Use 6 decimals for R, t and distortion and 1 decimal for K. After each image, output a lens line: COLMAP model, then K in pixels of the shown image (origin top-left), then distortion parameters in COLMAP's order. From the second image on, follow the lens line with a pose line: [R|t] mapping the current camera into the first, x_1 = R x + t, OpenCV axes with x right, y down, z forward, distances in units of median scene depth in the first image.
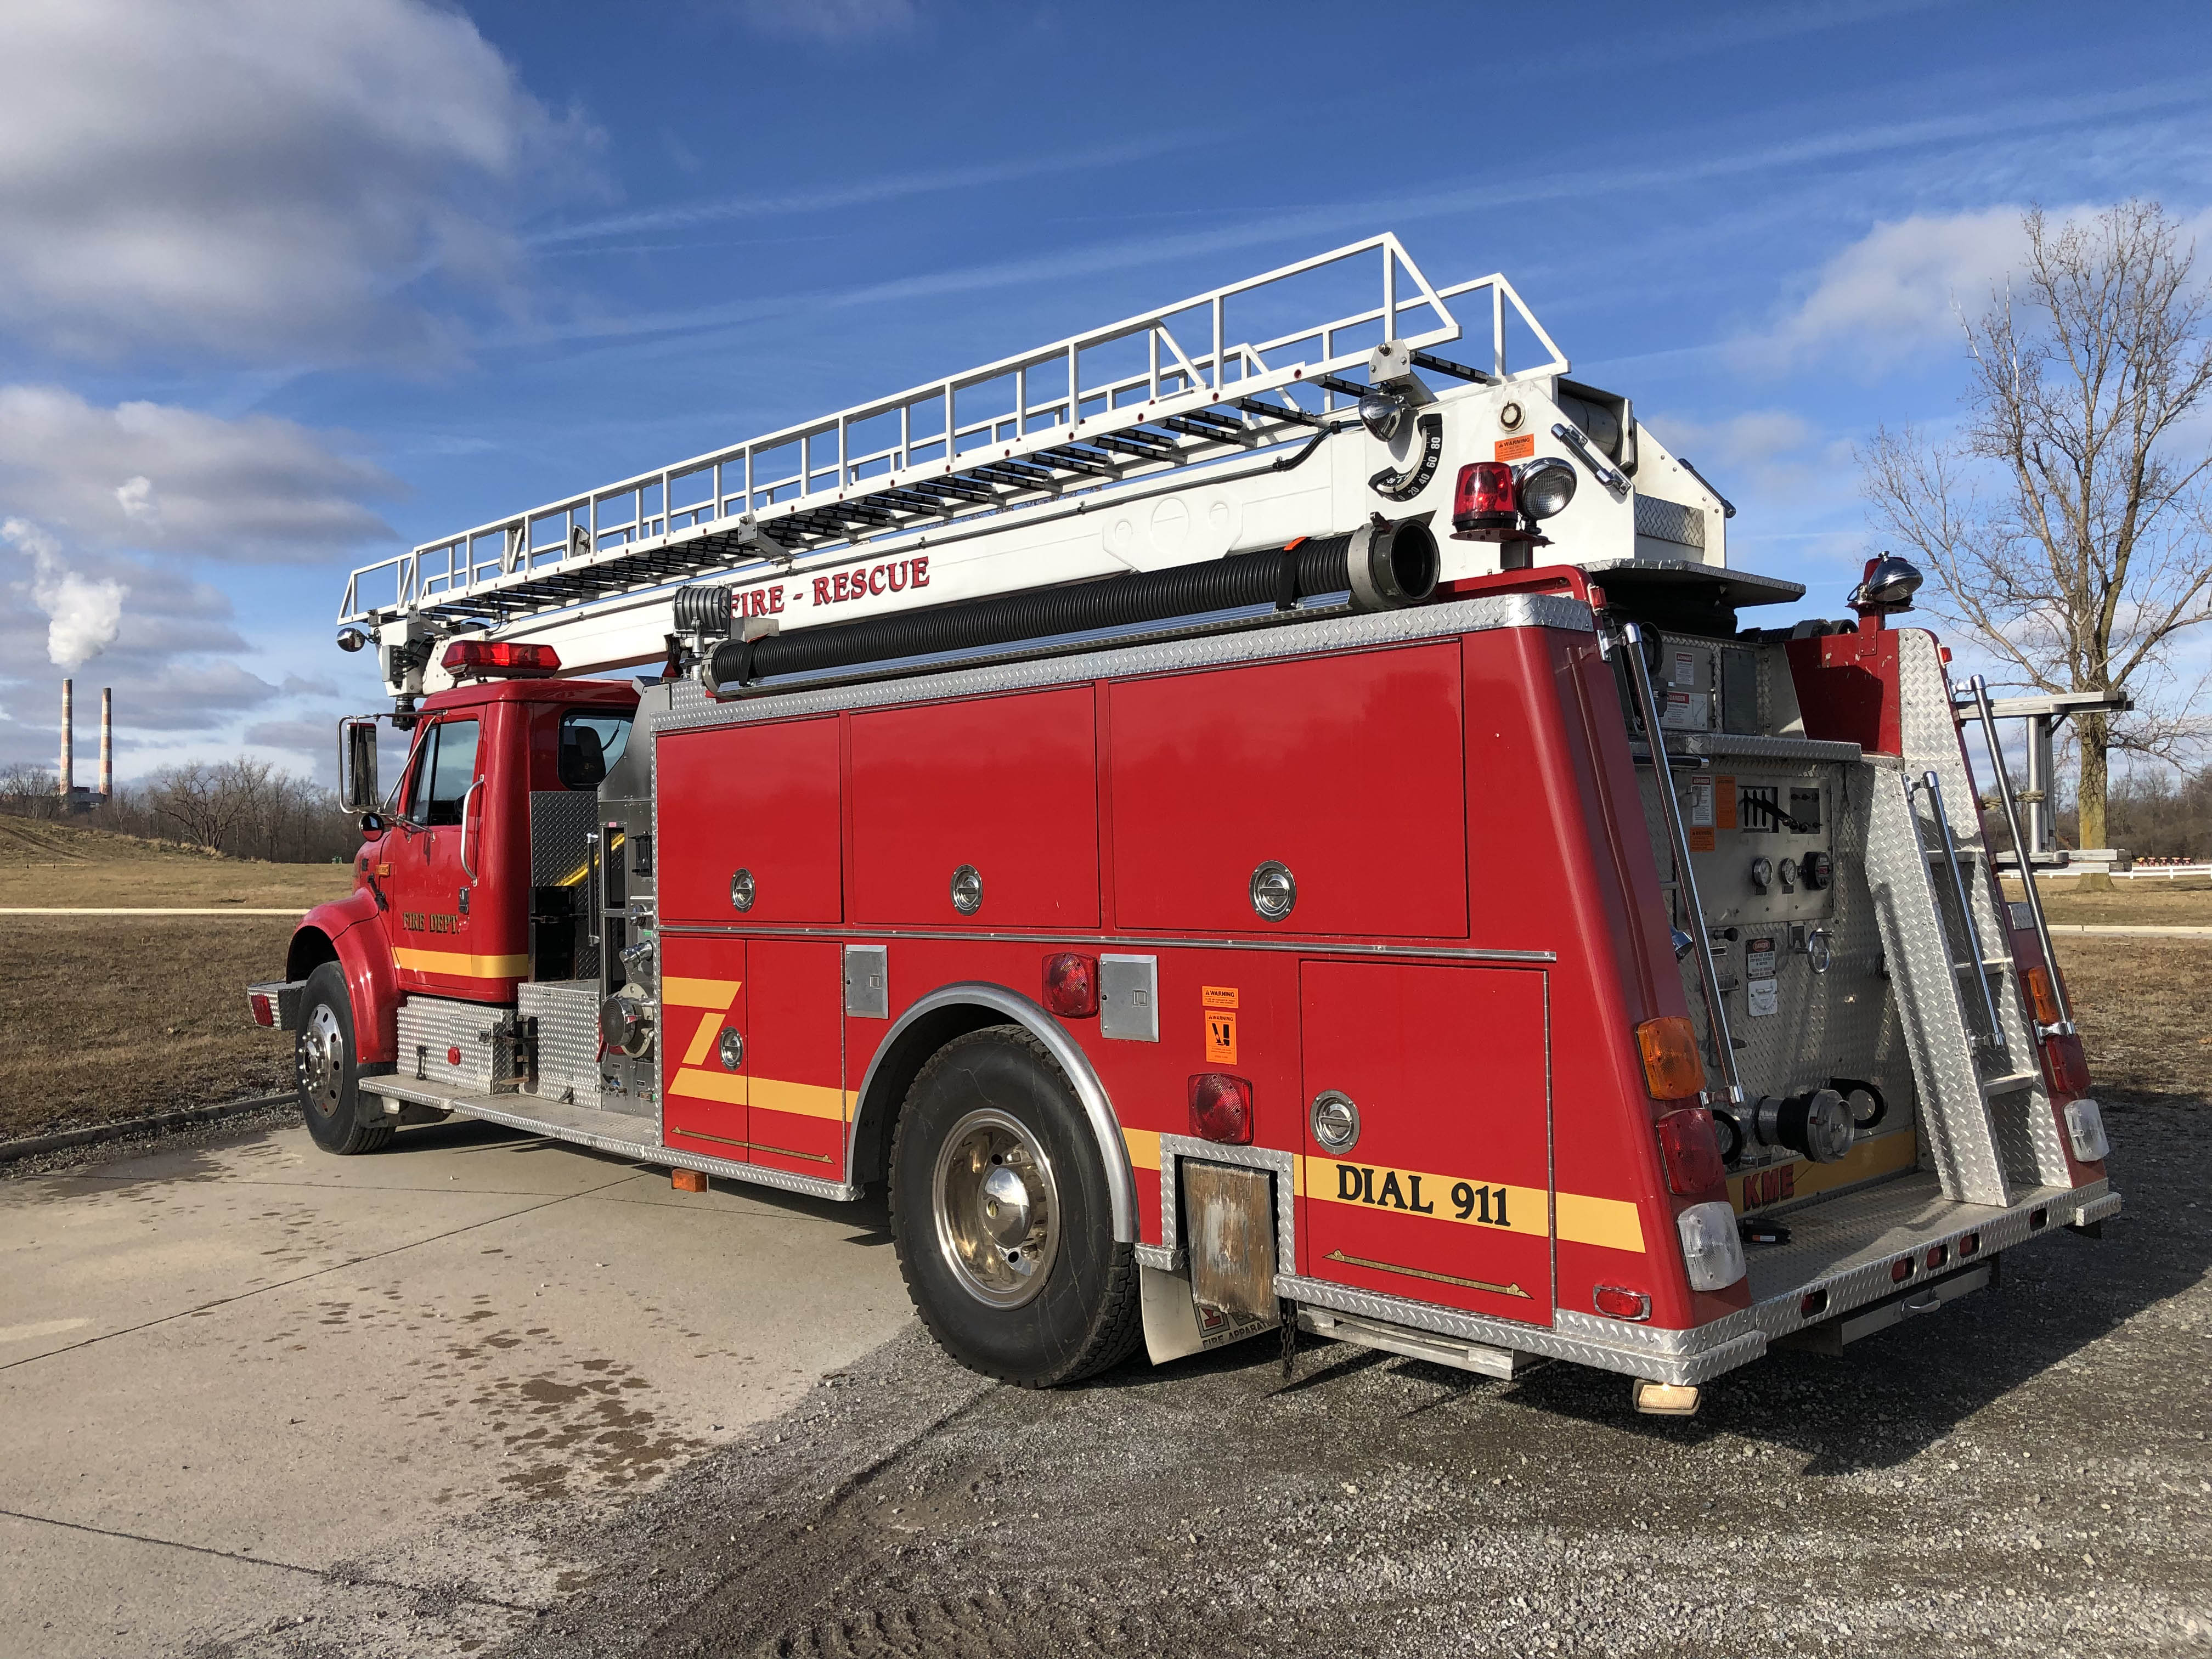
lens RADIAL K [[1831.2, 0, 1102.0], [0, 1831.2, 827.2], [0, 0, 1]] dist [-0.005632, 0.001408]
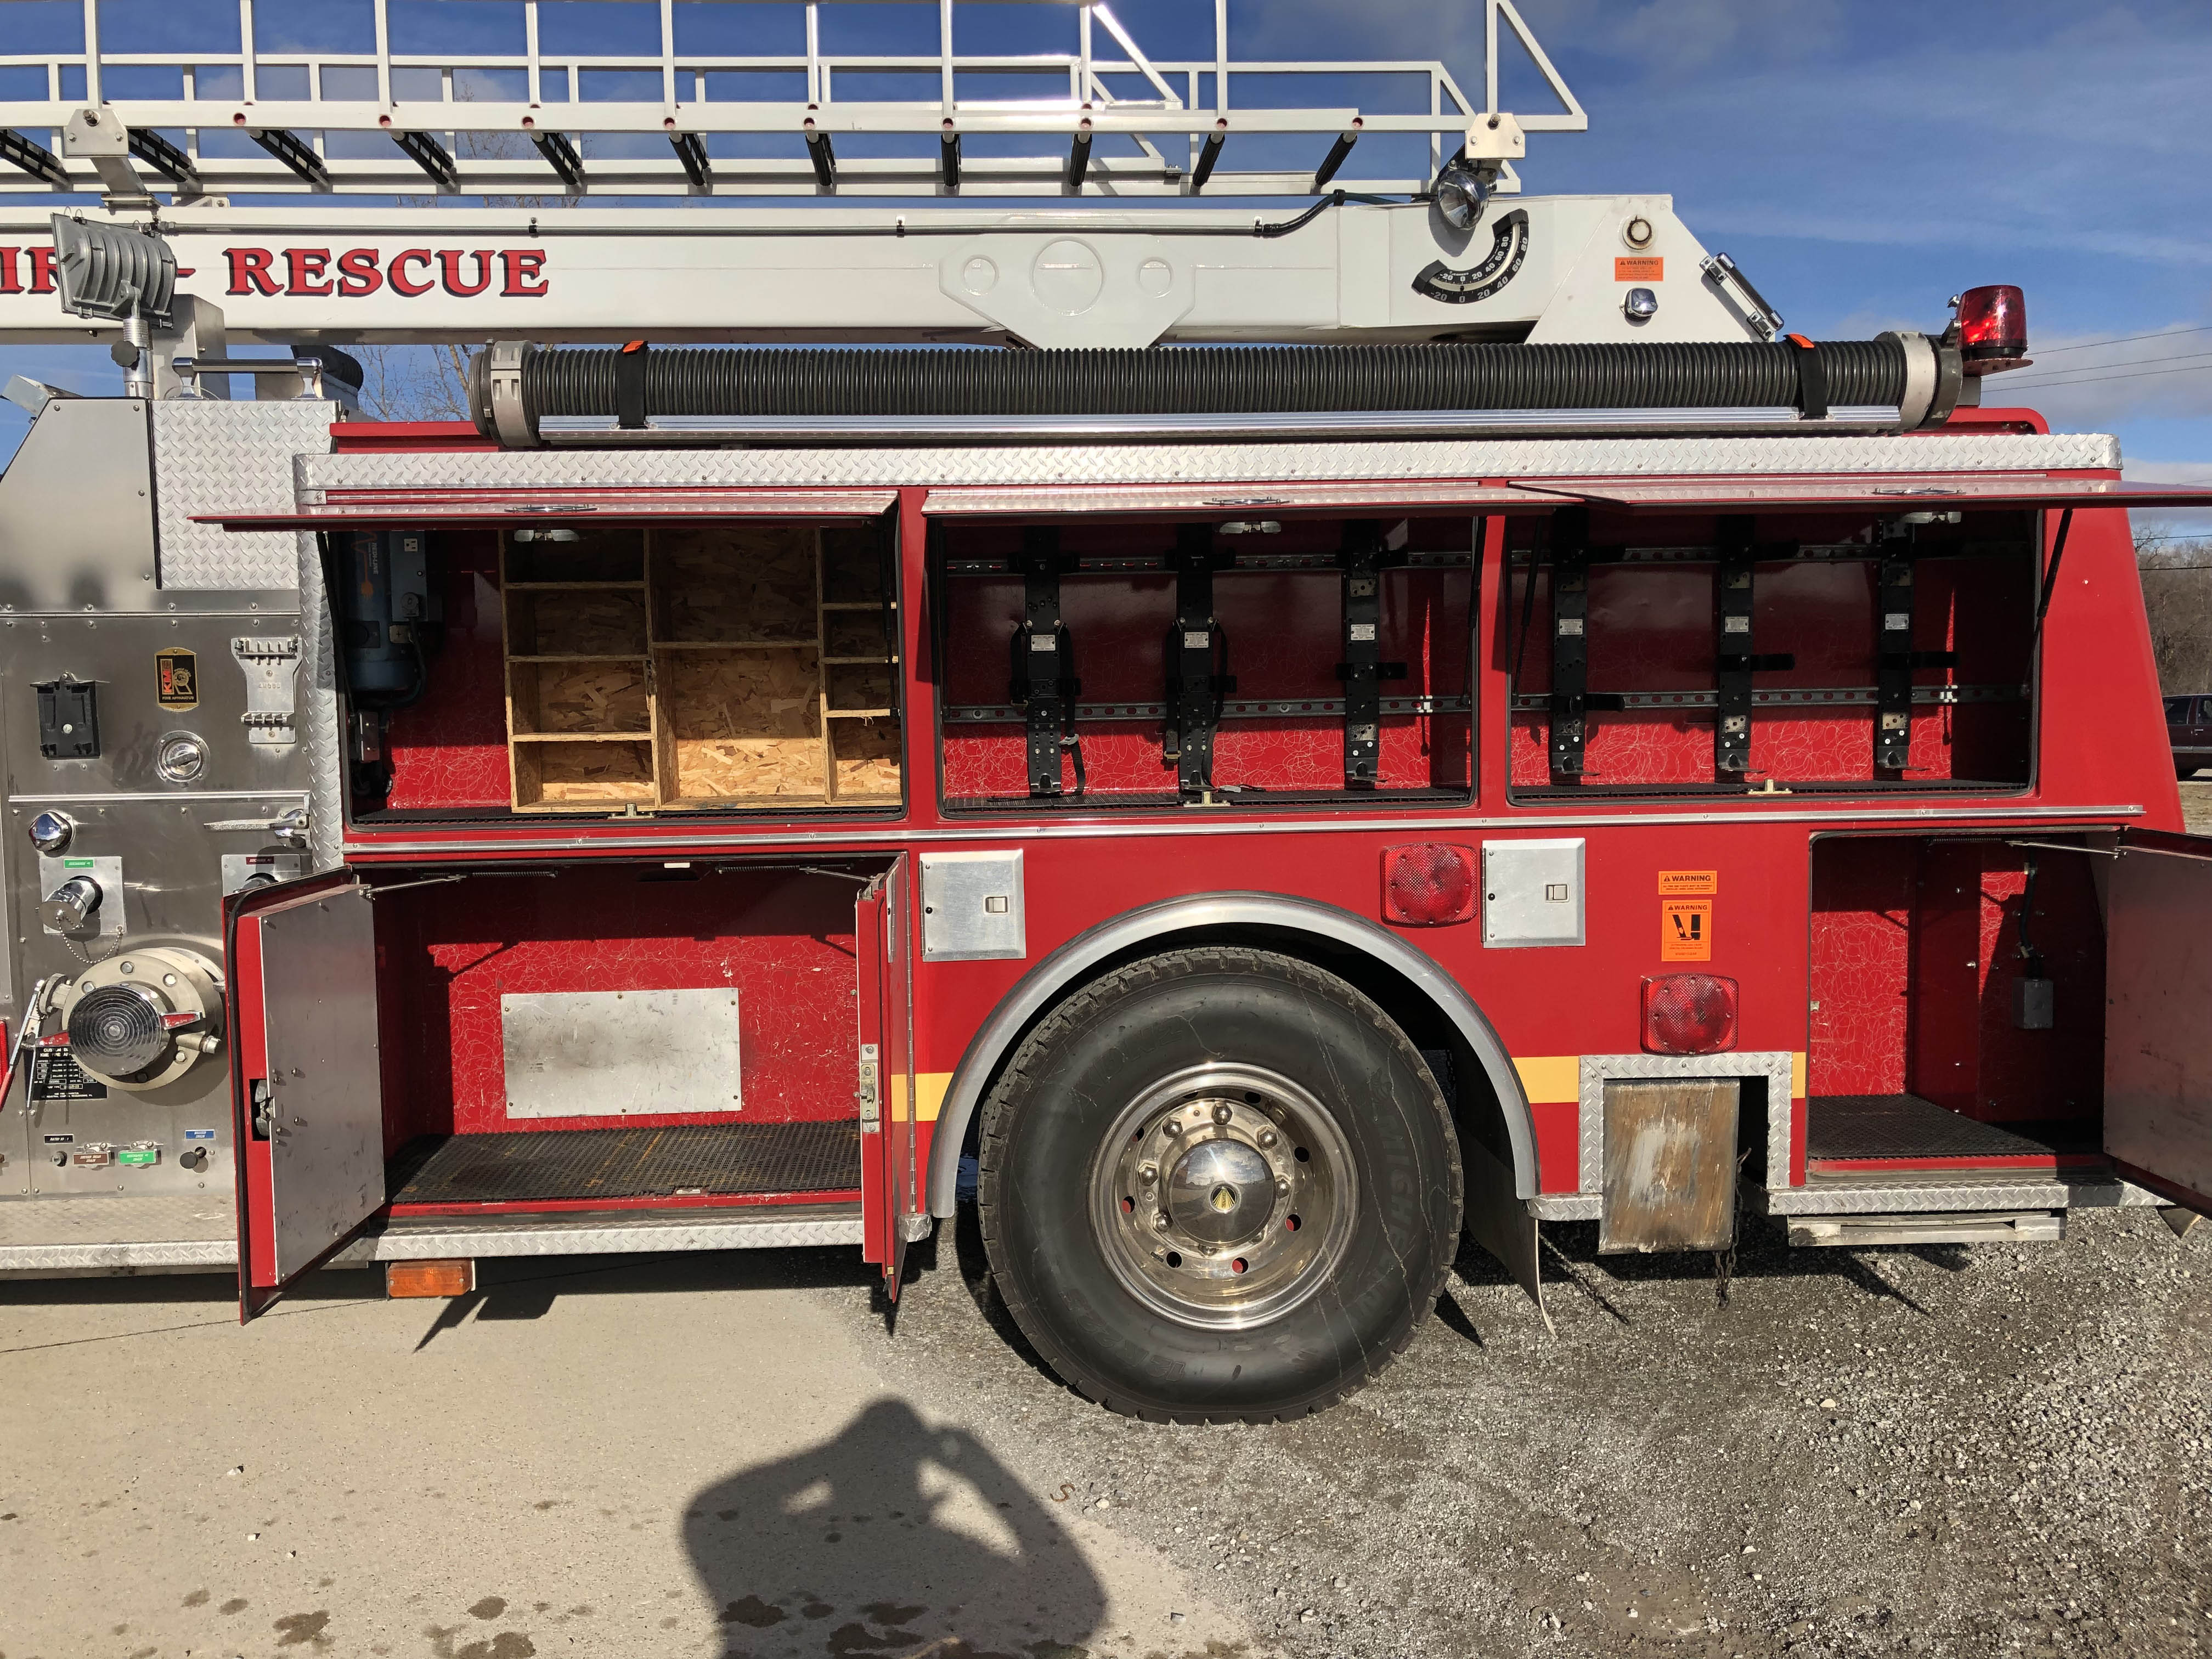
lens RADIAL K [[1831.2, 0, 1102.0], [0, 1831.2, 827.2], [0, 0, 1]] dist [-0.005632, 0.001408]
pose [[0.644269, -0.052109, 0.763021, -0.666341], [-0.009429, 0.997059, 0.076053, 0.005688], [-0.764741, -0.056194, 0.641883, 0.598839]]
